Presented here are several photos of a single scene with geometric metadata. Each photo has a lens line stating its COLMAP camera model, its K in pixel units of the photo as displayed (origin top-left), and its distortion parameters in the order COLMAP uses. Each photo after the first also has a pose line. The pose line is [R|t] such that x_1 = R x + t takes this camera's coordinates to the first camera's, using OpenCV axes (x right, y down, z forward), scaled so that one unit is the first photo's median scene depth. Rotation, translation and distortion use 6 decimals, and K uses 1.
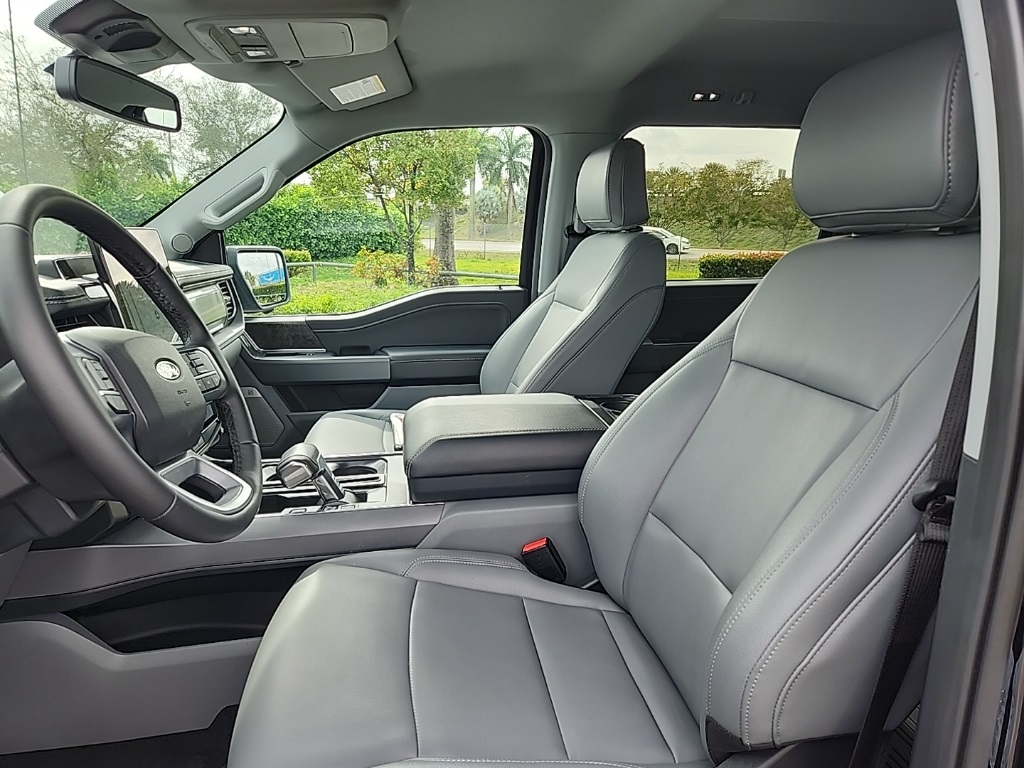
lens RADIAL K [[678.6, 0, 509.8], [0, 678.6, 387.0], [0, 0, 1]] dist [0.085717, -0.071124]
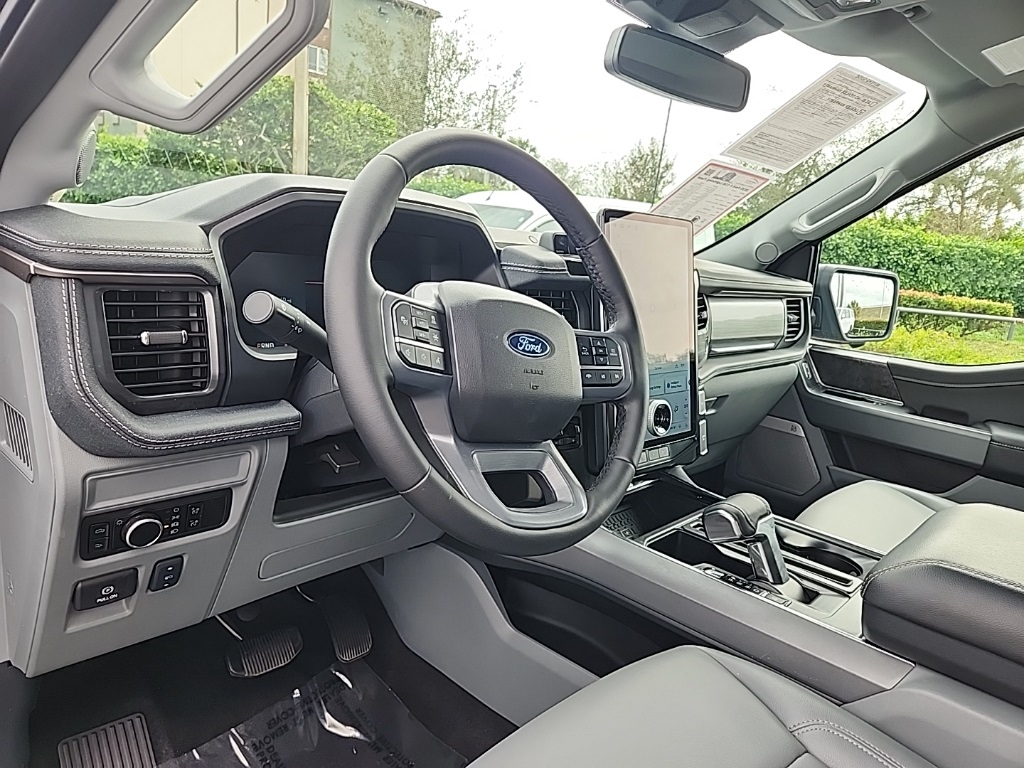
lens RADIAL K [[682.0, 0, 513.7], [0, 682.0, 389.5], [0, 0, 1]] dist [0.087864, -0.080678]
pose [[0.606236, 0.233738, -0.760161, 0.060693], [-0.271667, 0.959202, 0.078282, -0.011577], [0.747445, 0.159053, 0.645002, 0.160552]]
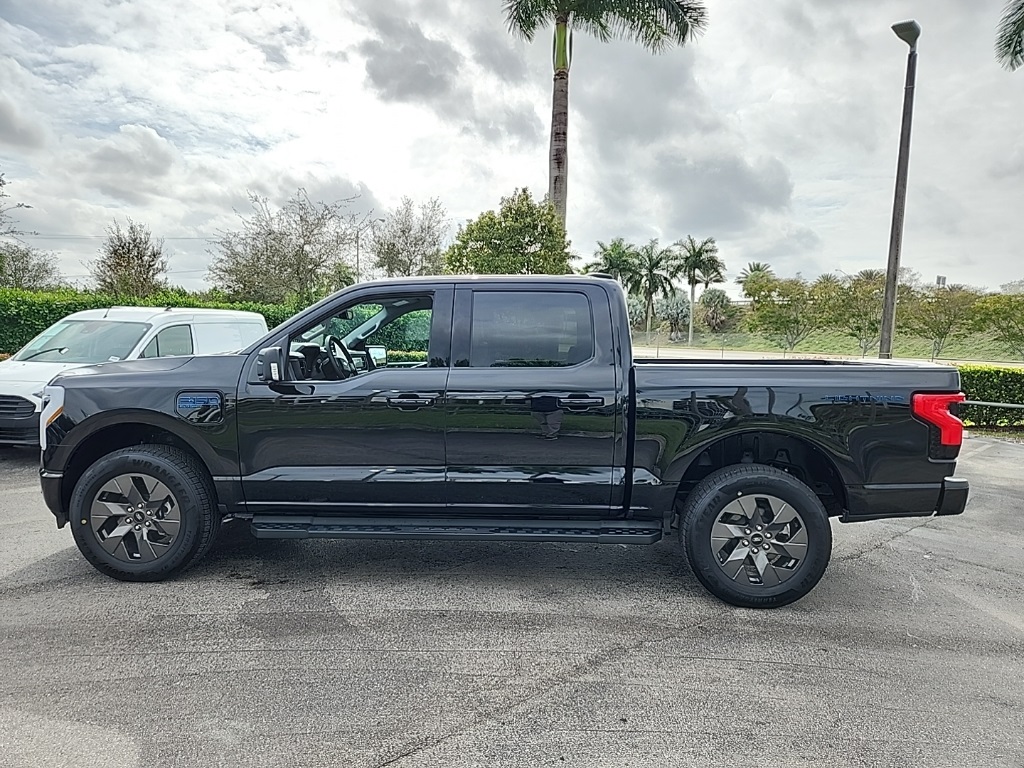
lens RADIAL K [[678.6, 0, 509.8], [0, 678.6, 387.0], [0, 0, 1]] dist [0.085717, -0.071124]
pose [[0.974980, 0.021812, -0.221219, 0.888590], [-0.054654, 0.988148, -0.143447, 0.377489], [0.215468, 0.151949, 0.964617, -1.756722]]
